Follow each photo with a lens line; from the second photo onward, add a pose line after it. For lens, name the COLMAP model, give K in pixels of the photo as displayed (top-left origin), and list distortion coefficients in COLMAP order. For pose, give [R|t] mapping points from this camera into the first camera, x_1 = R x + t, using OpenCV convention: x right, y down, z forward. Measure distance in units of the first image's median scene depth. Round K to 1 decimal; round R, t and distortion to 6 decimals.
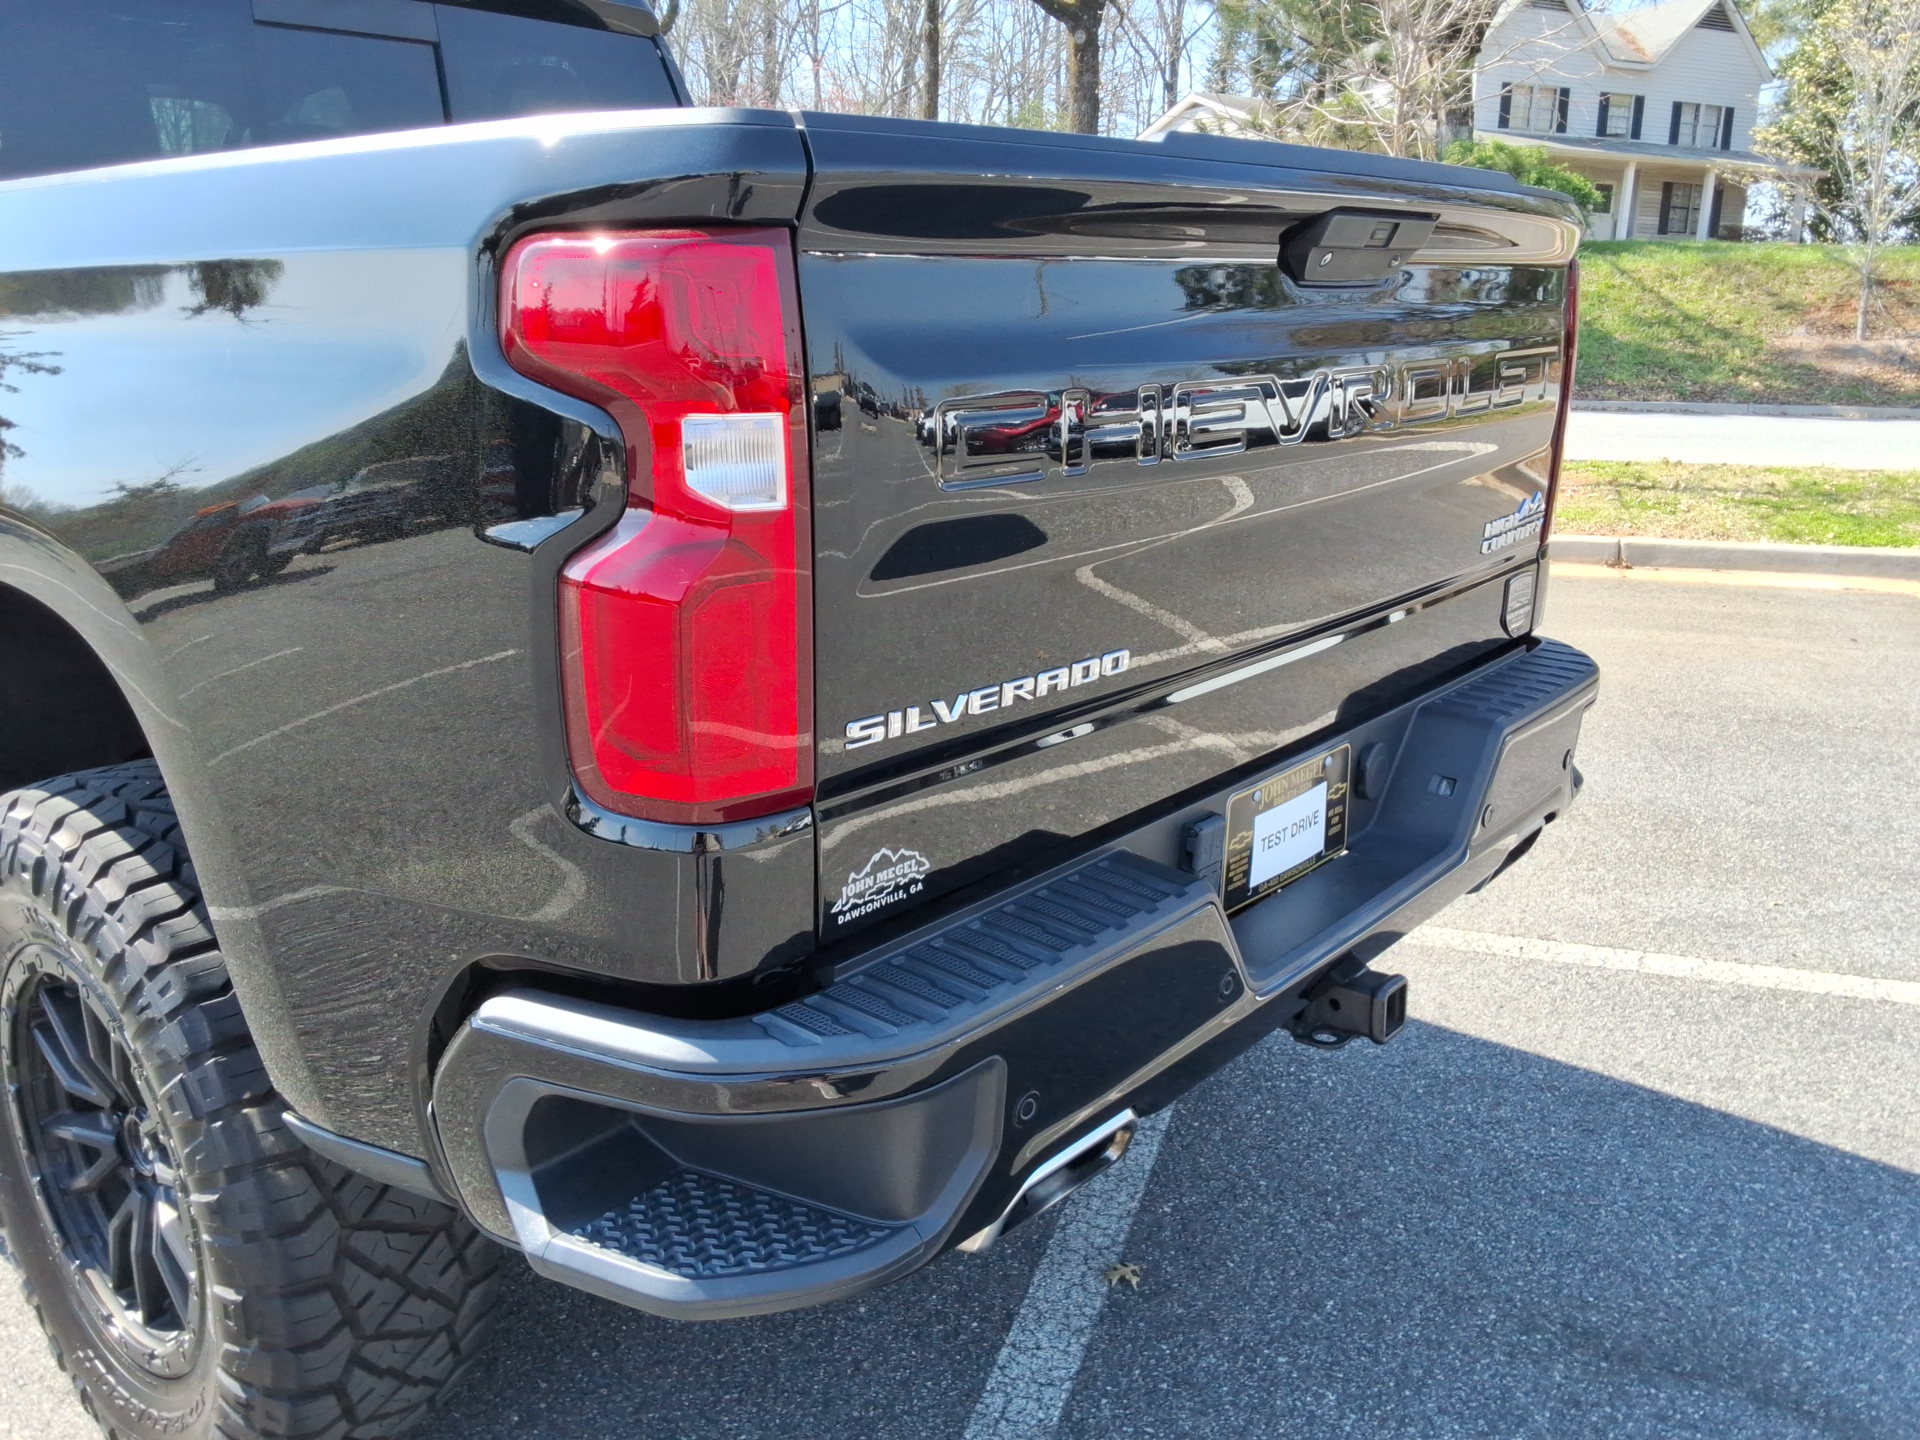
lens RADIAL K [[1557.6, 0, 997.0], [0, 1557.6, 687.8], [0, 0, 1]] dist [0.112589, -0.205821]
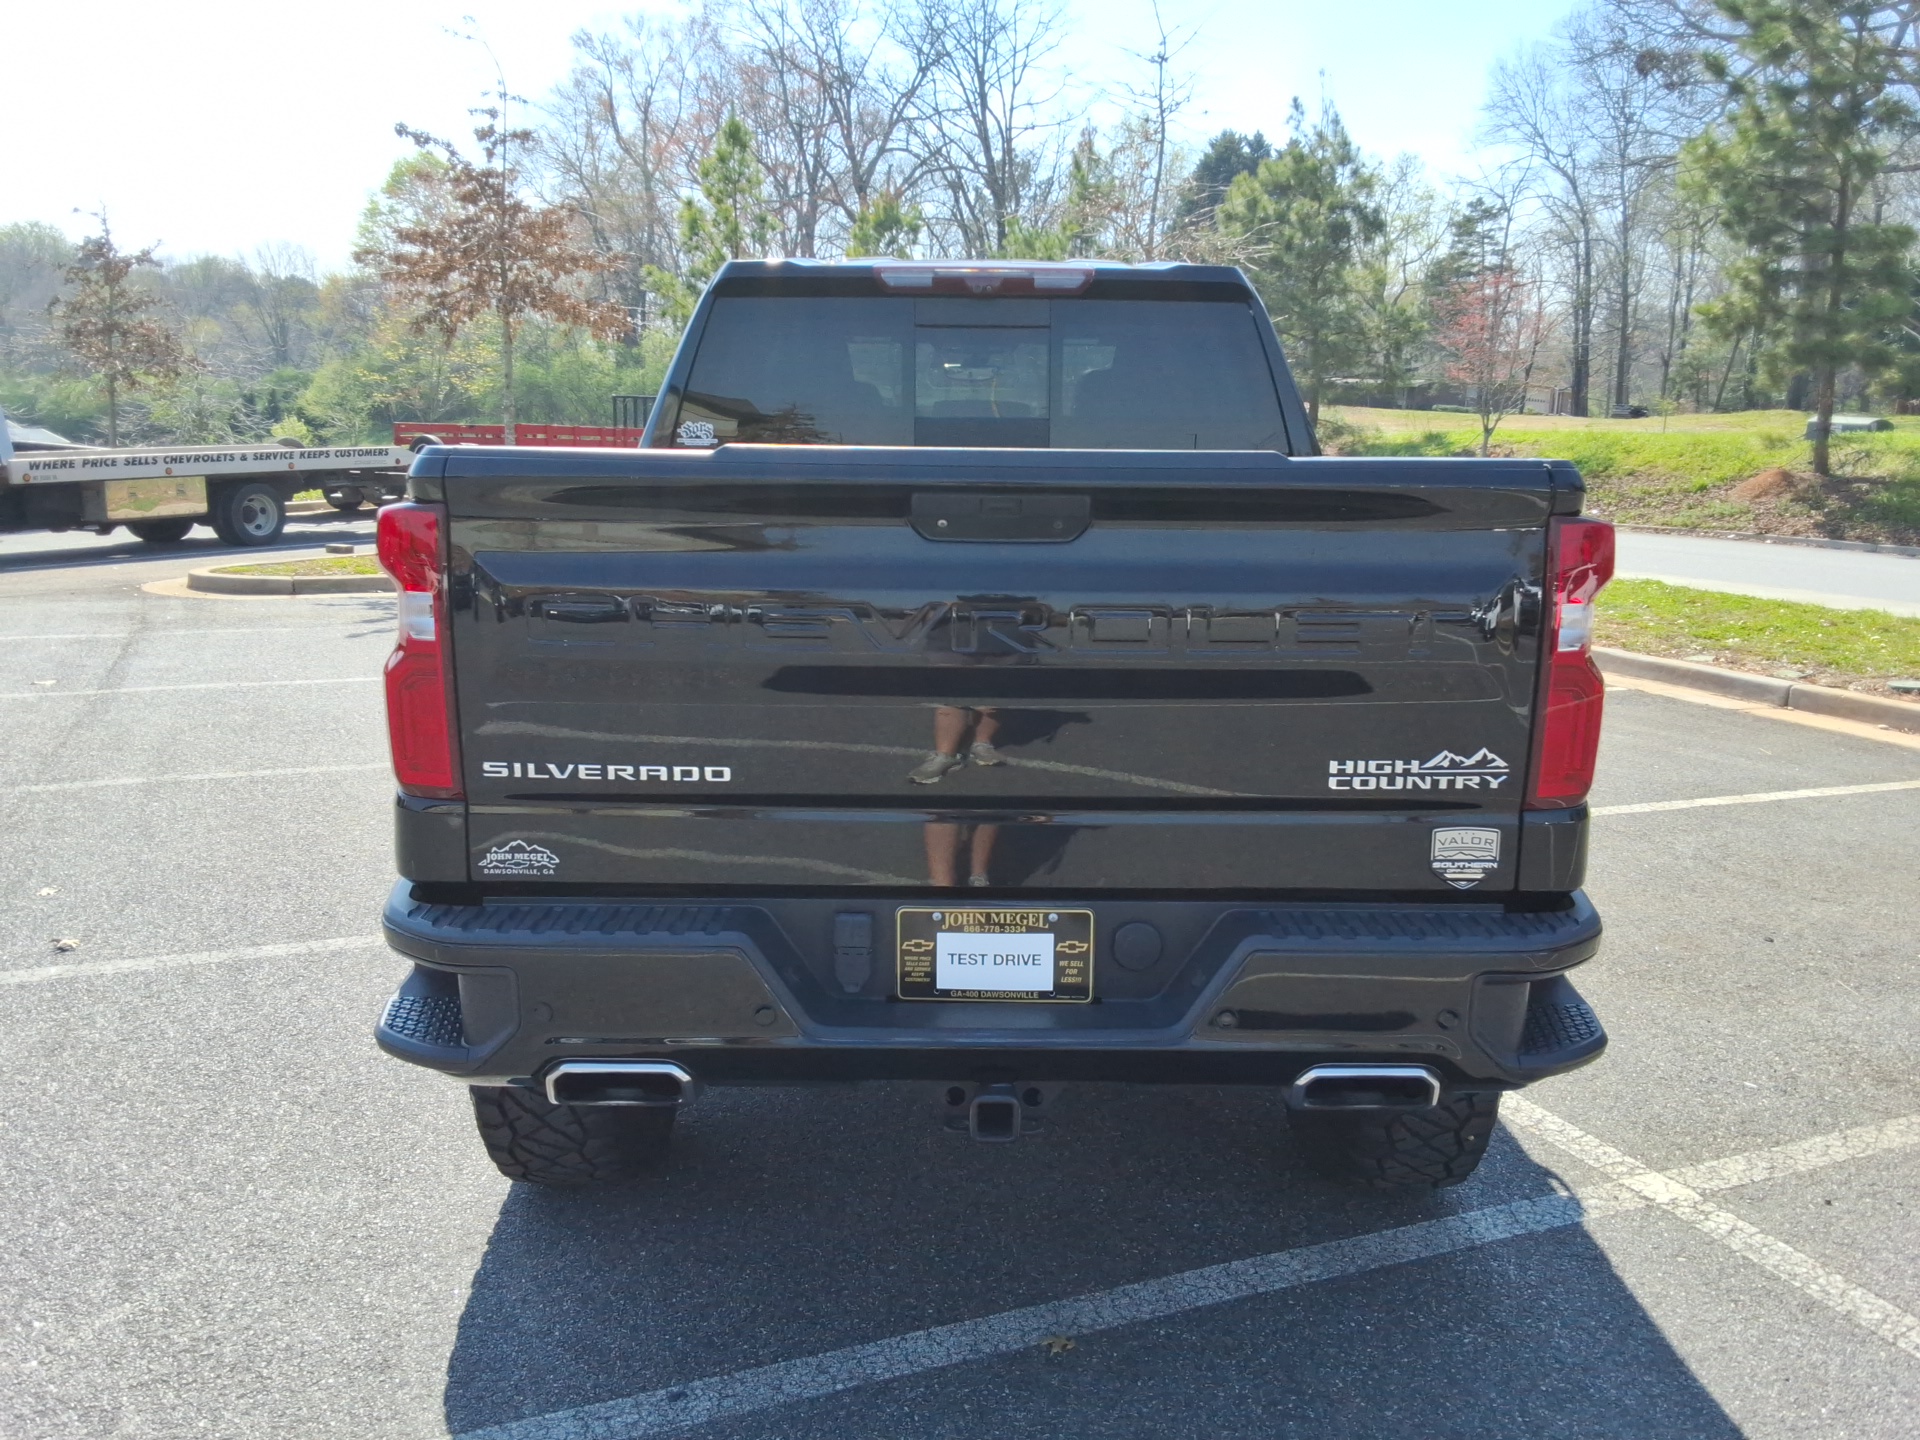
lens RADIAL K [[1555.9, 0, 973.8], [0, 1555.9, 693.4], [0, 0, 1]] dist [0.115825, -0.185621]
pose [[0.631651, 0.131431, -0.764030, 1.103388], [-0.201886, 0.979408, 0.001574, -0.115723], [0.748504, 0.153253, 0.645178, 0.148580]]
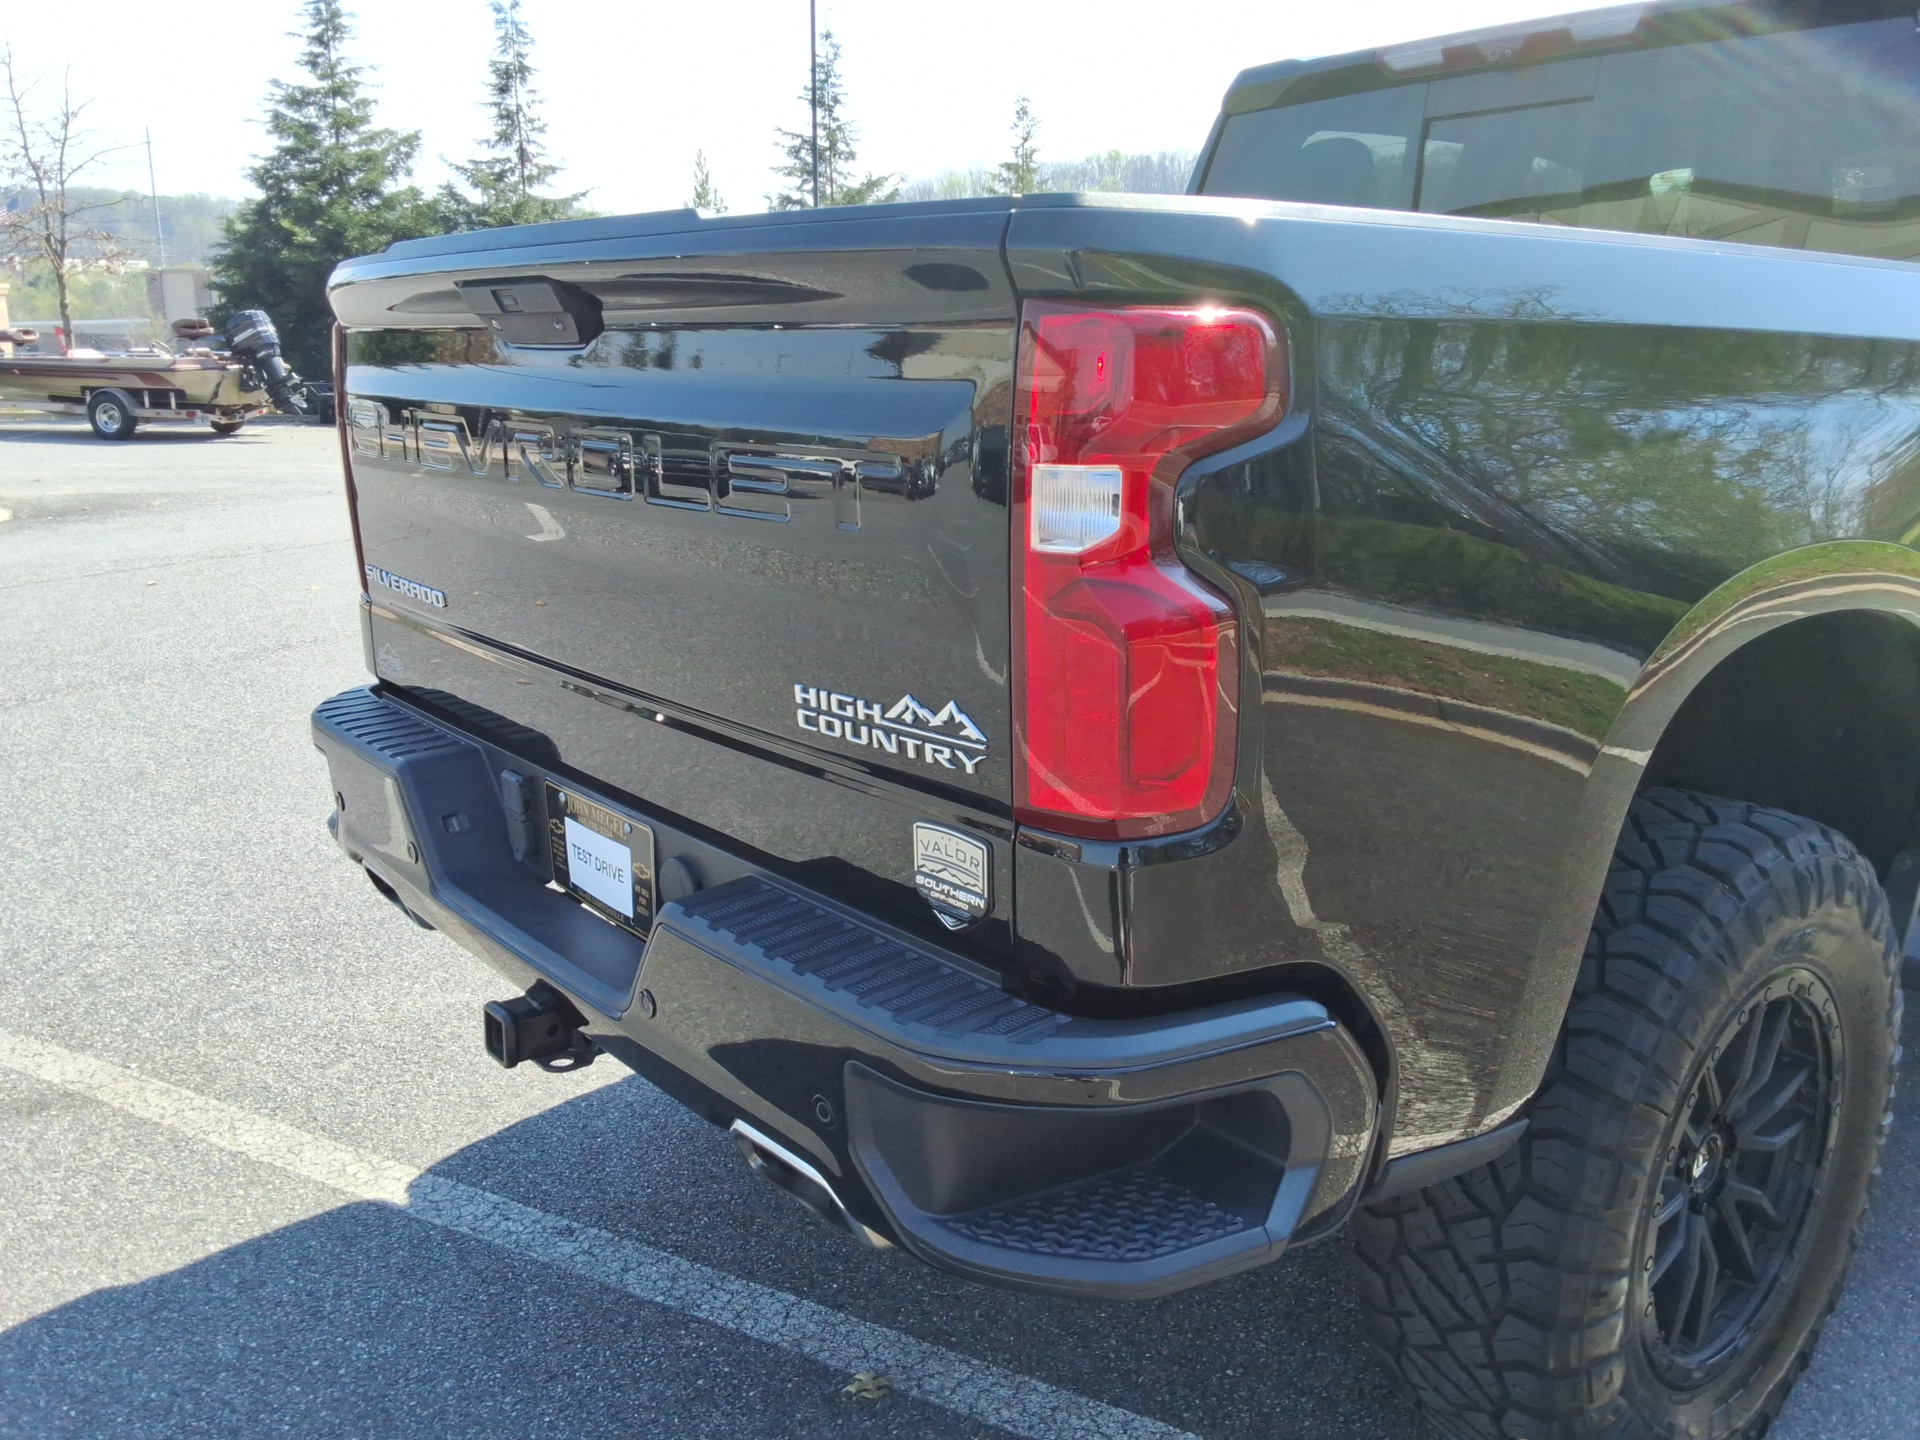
lens RADIAL K [[1555.9, 0, 973.8], [0, 1555.9, 693.4], [0, 0, 1]] dist [0.115825, -0.185621]
pose [[-0.212401, 0.207442, -0.954910, 1.113368], [-0.241226, 0.935834, 0.256954, -0.345782], [0.946940, 0.284927, -0.148732, 1.363061]]
